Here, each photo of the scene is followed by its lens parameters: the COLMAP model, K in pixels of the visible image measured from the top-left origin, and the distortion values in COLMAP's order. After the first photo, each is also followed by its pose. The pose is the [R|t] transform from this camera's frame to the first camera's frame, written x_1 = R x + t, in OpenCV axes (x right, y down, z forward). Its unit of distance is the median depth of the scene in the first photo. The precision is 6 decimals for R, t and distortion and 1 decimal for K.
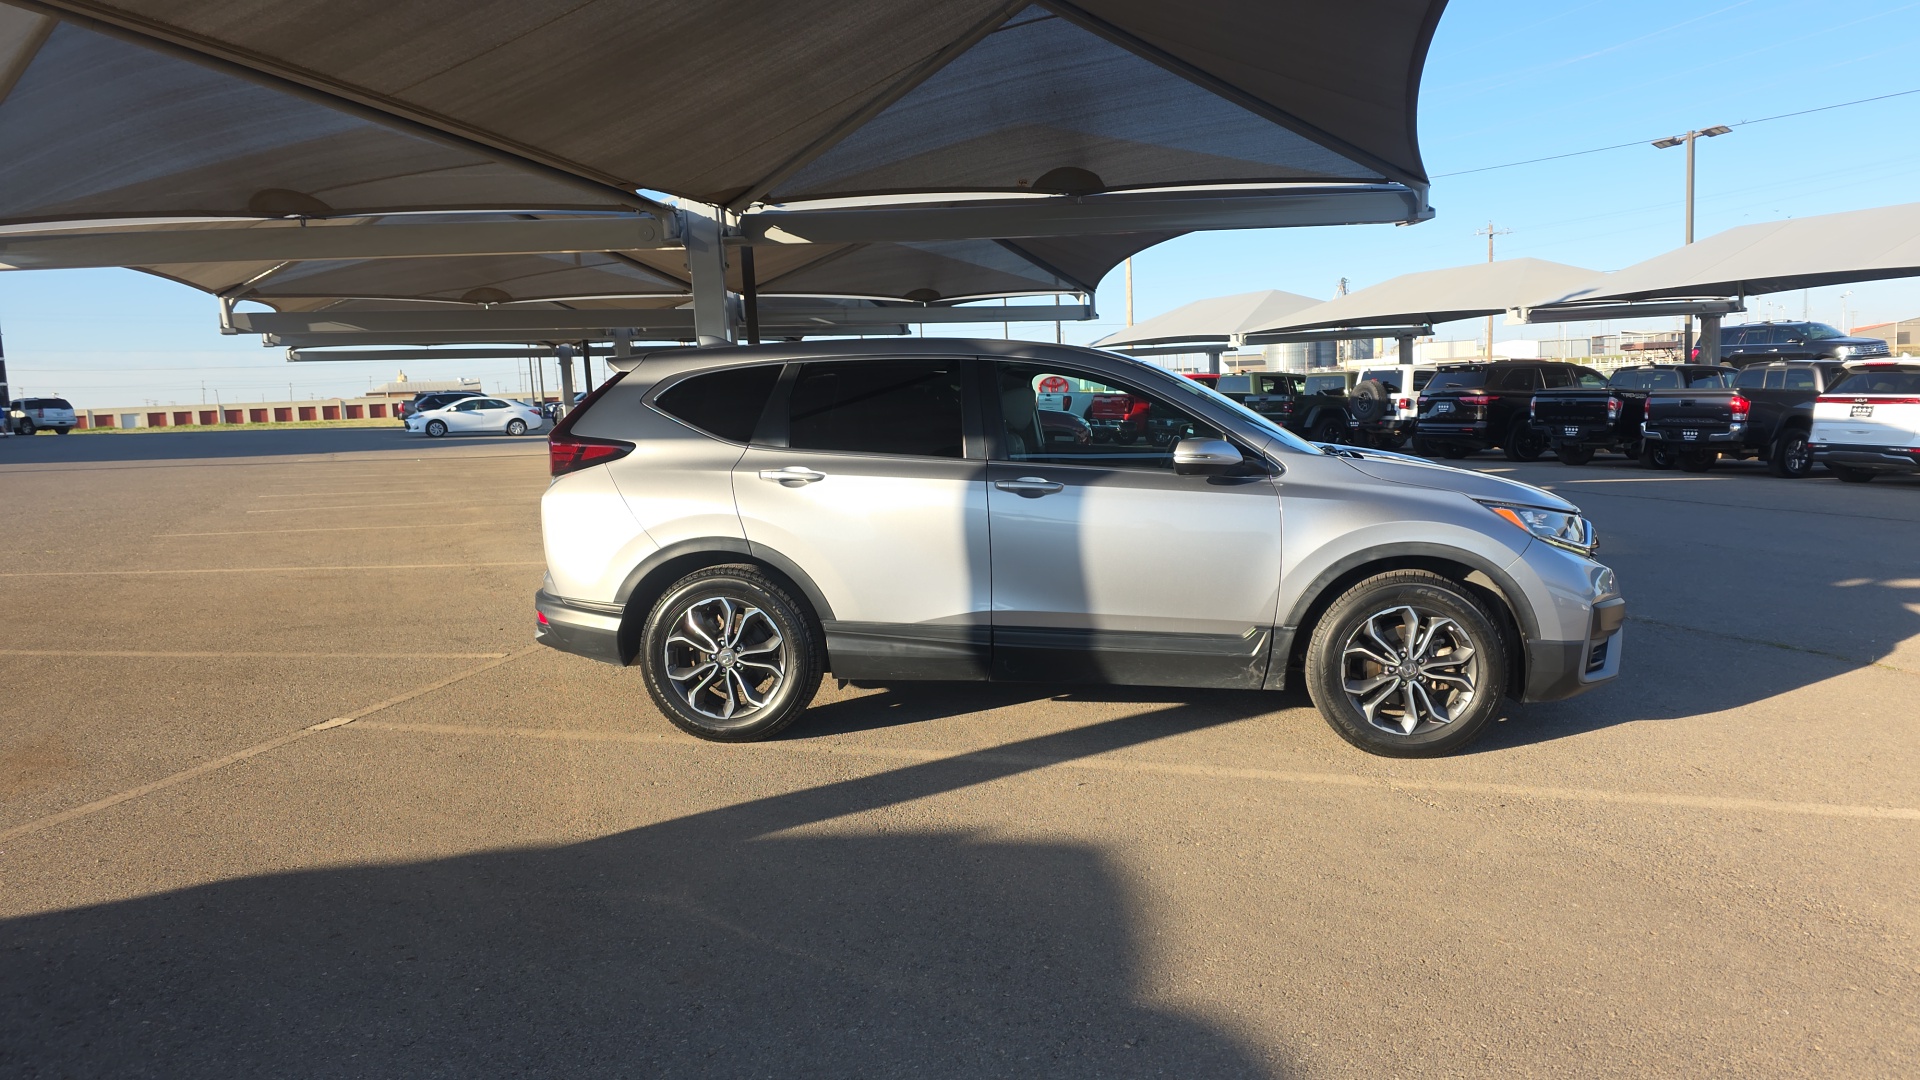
lens RADIAL K [[1282.0, 0, 1007.7], [0, 1282.0, 537.6], [0, 0, 1]] dist [0.048729, -0.053424]
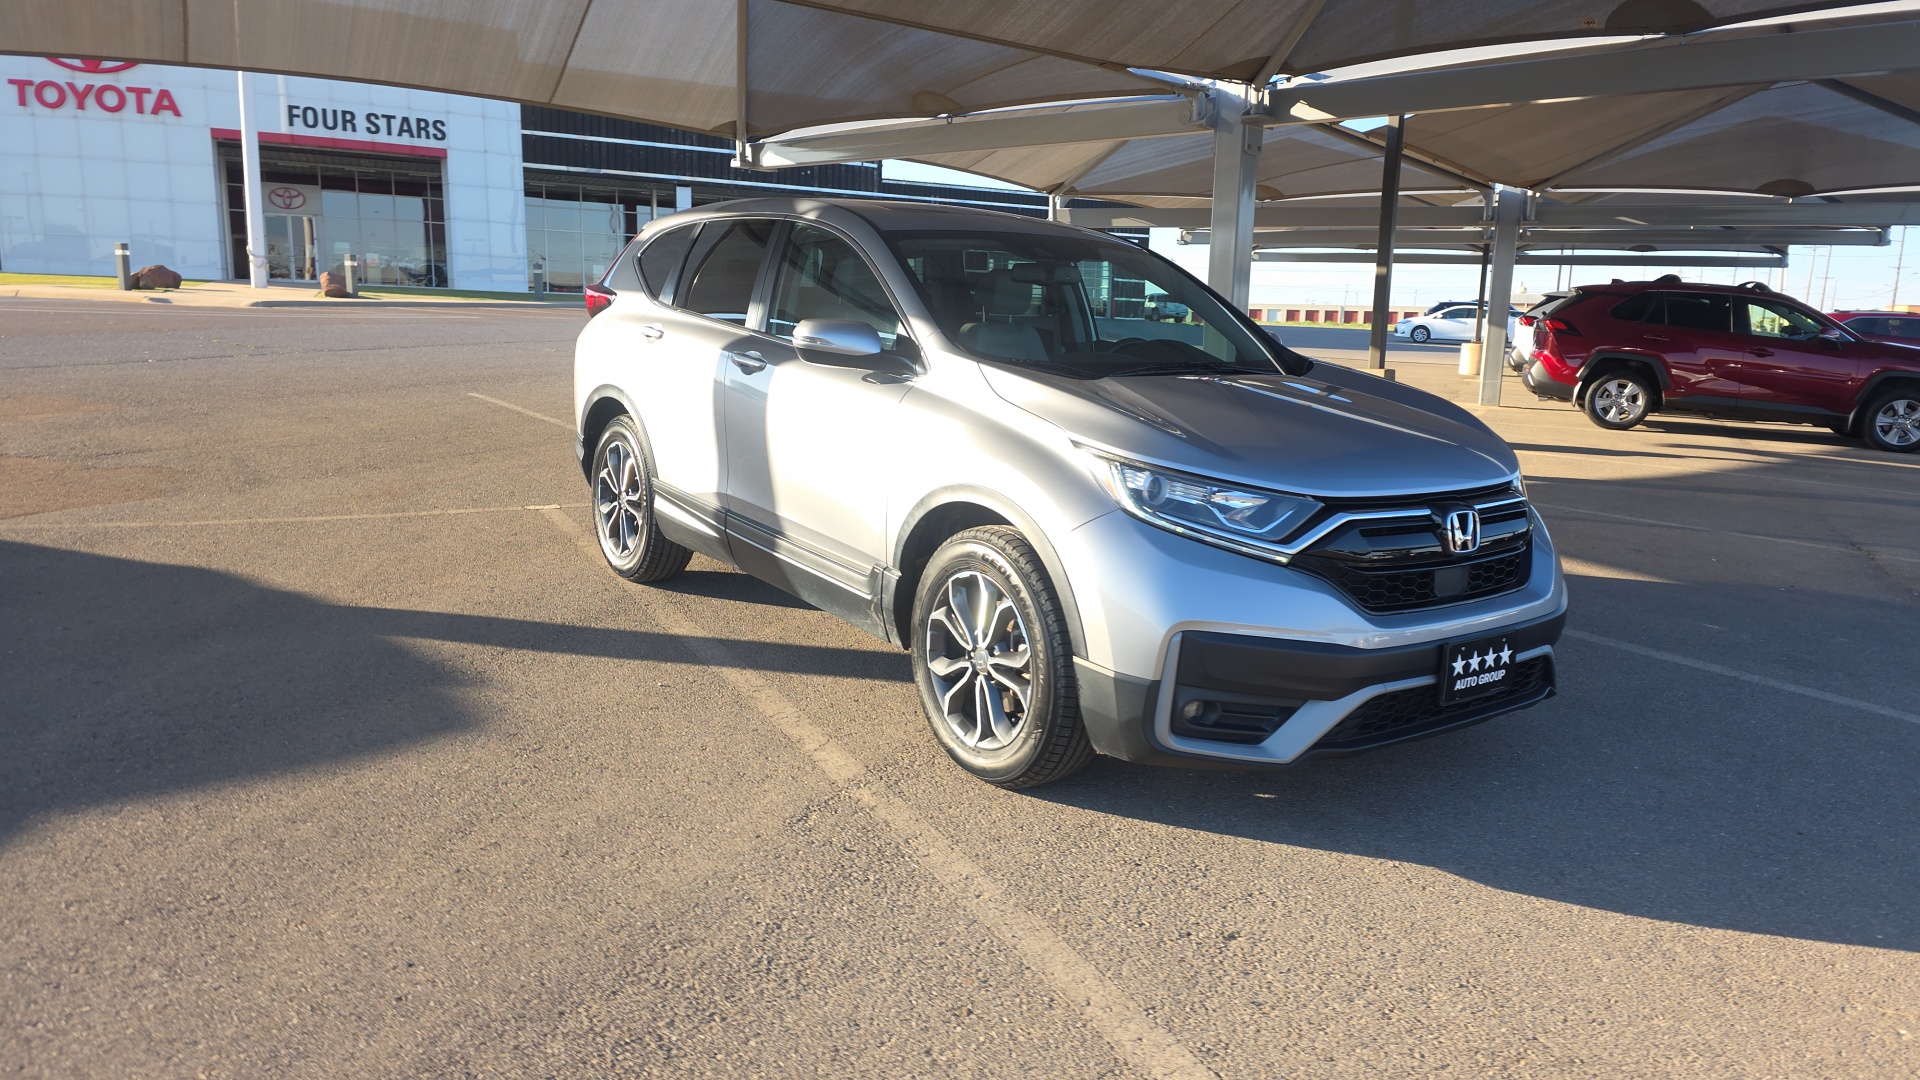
lens RADIAL K [[1282.0, 0, 1034.8], [0, 1282.0, 556.5], [0, 0, 1]] dist [0.048729, -0.053424]
pose [[0.704197, 0.191070, -0.683812, 0.373678], [-0.137349, 0.981576, 0.132828, -0.024504], [0.696593, 0.000384, 0.717467, 0.229032]]
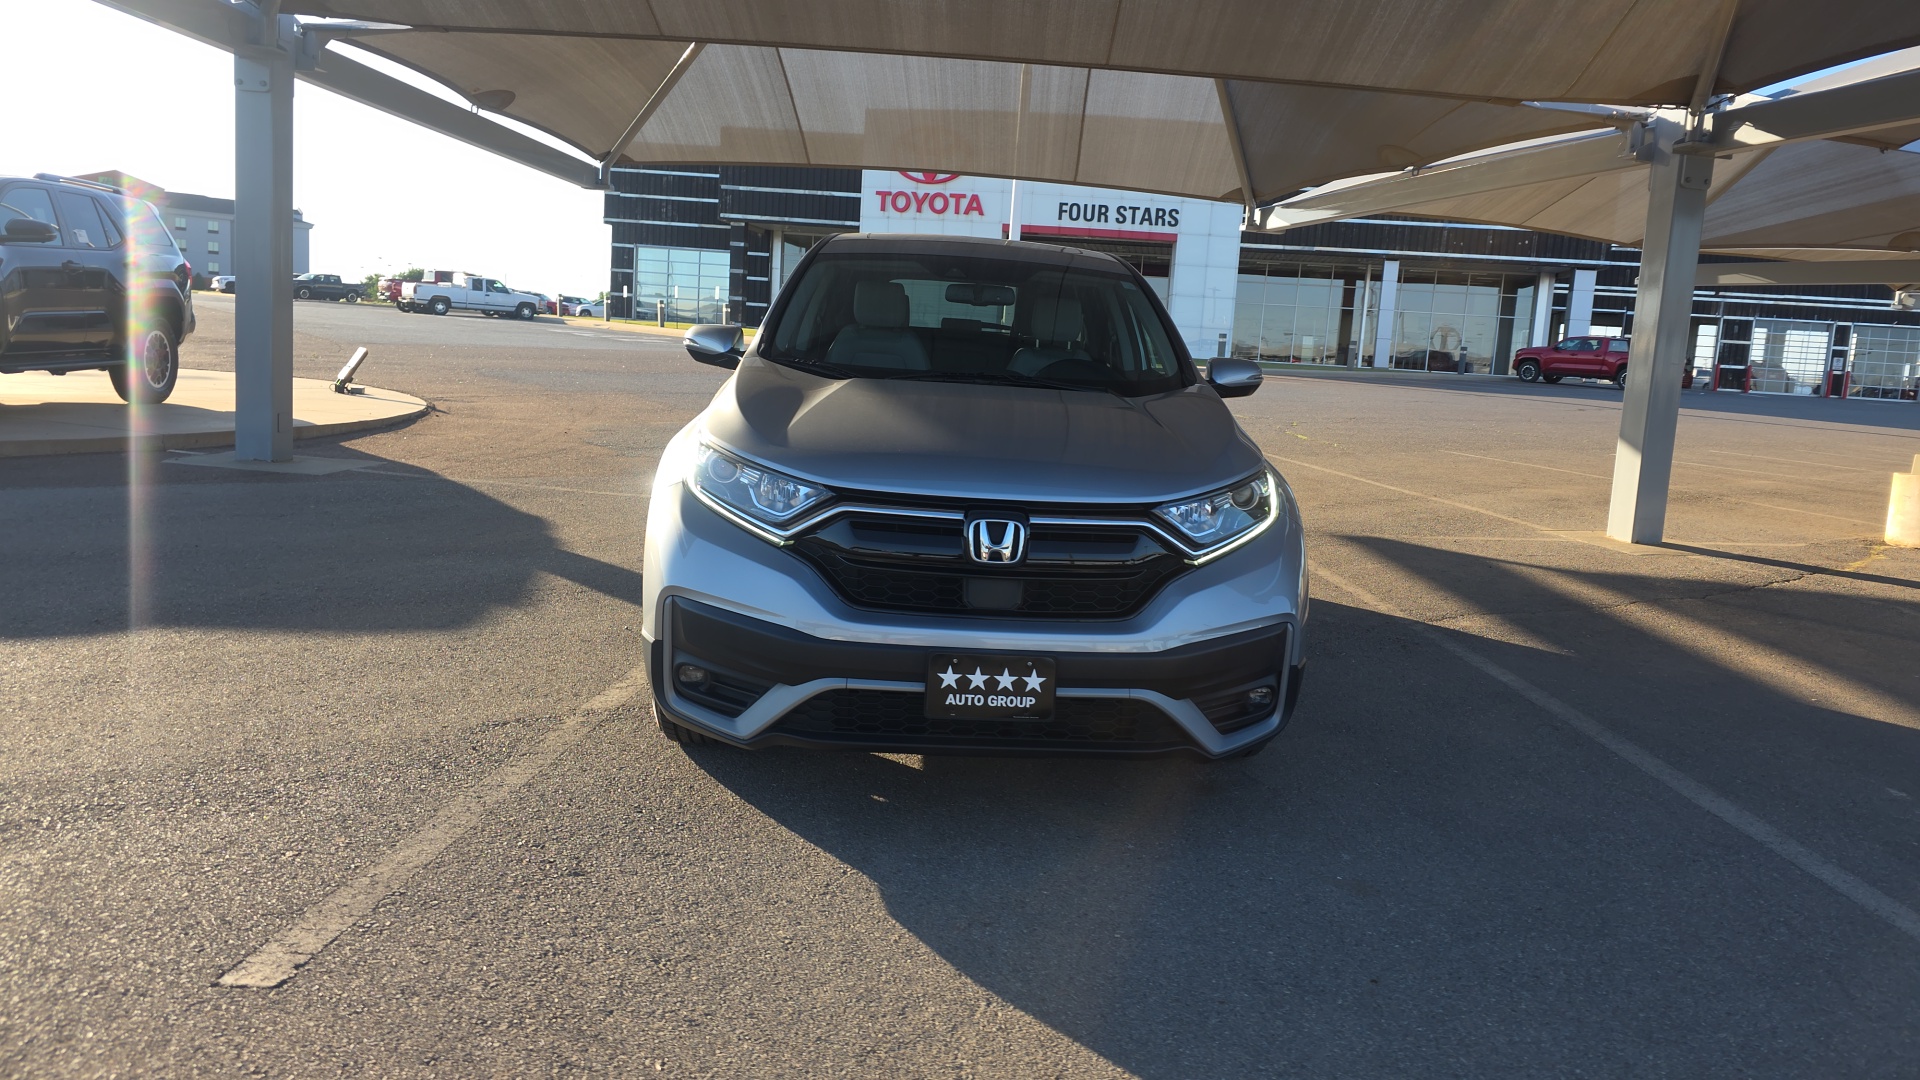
lens RADIAL K [[1282.0, 0, 1021.0], [0, 1282.0, 509.8], [0, 0, 1]] dist [0.048729, -0.053424]
pose [[0.207474, 0.168678, -0.963588, 0.510930], [-0.174055, 0.975670, 0.133317, -0.049509], [0.962632, 0.140058, 0.231785, 0.458043]]
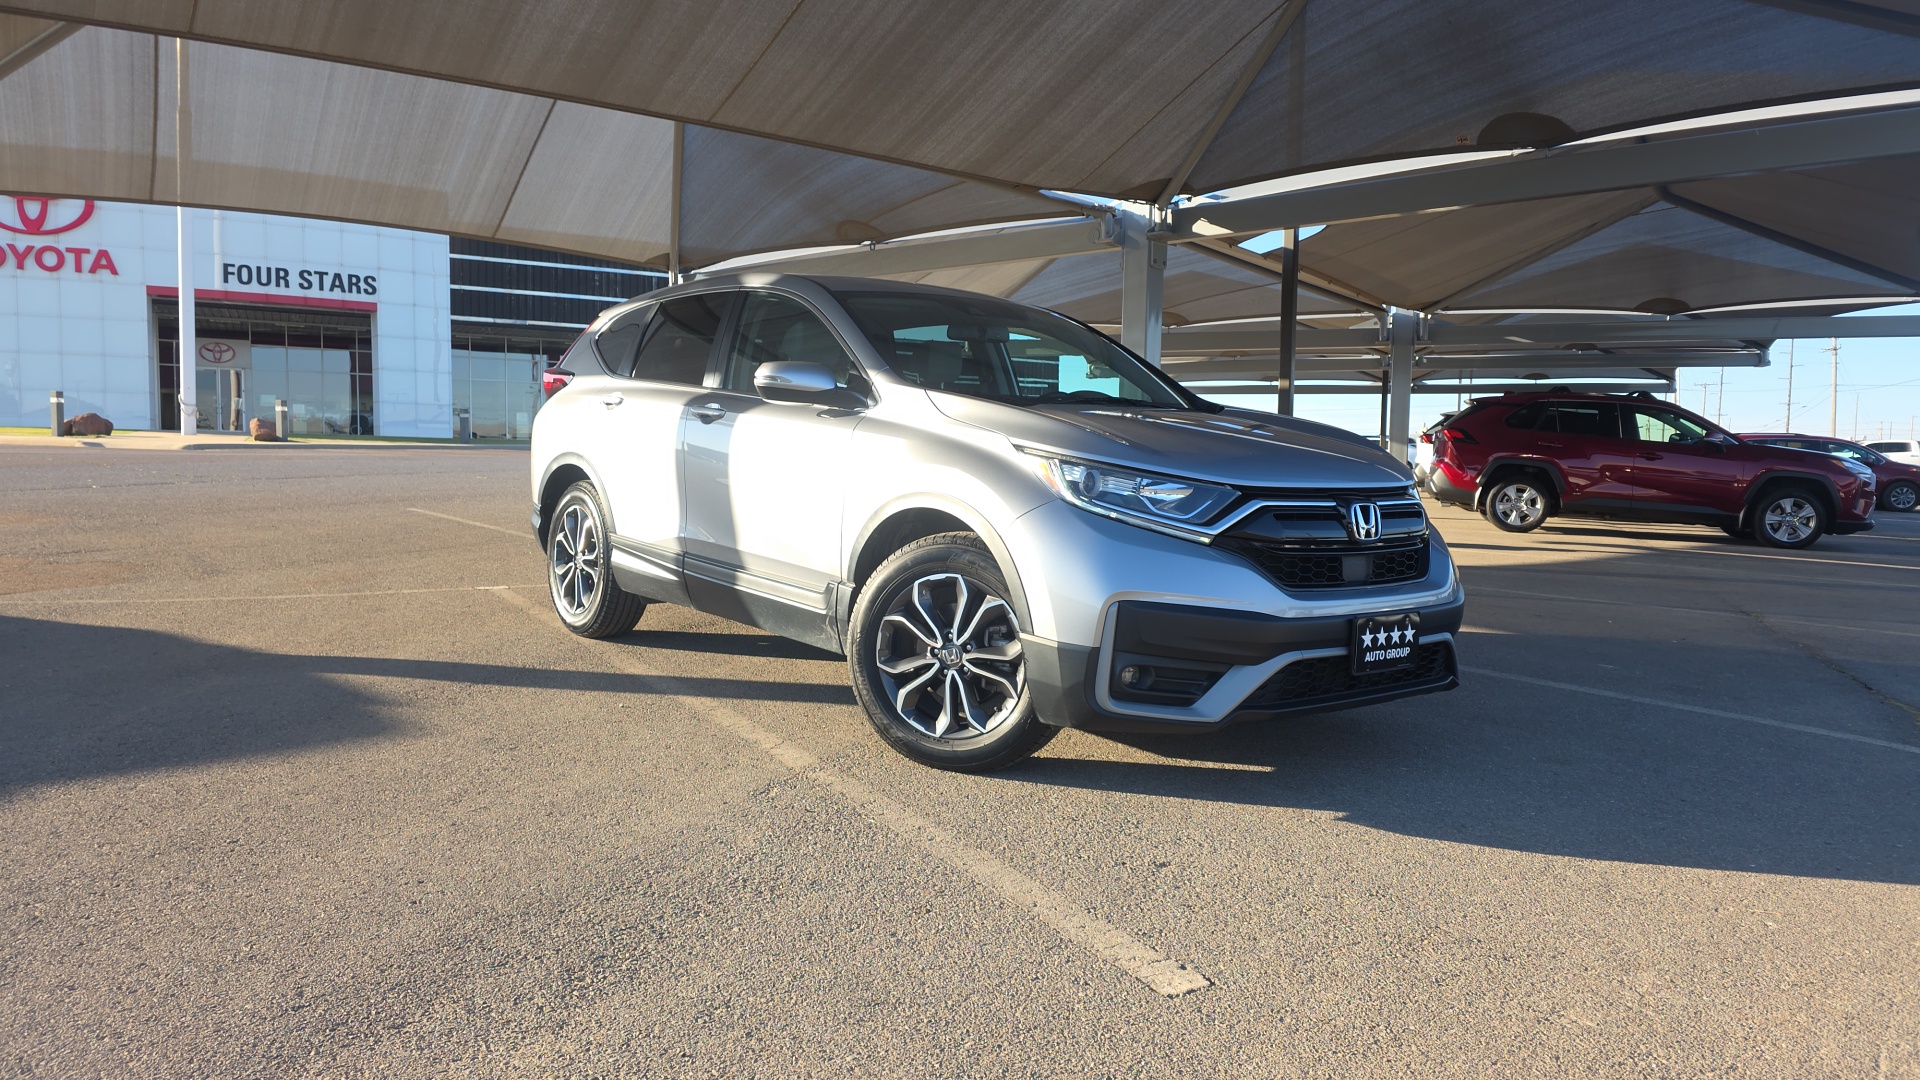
lens RADIAL K [[1282.0, 0, 964.1], [0, 1282.0, 547.8], [0, 0, 1]] dist [0.048729, -0.053424]
pose [[0.714329, 0.098807, -0.692800, 0.395398], [-0.122589, 0.992342, 0.015129, 0.011324], [0.688990, 0.074122, 0.720971, 0.202020]]
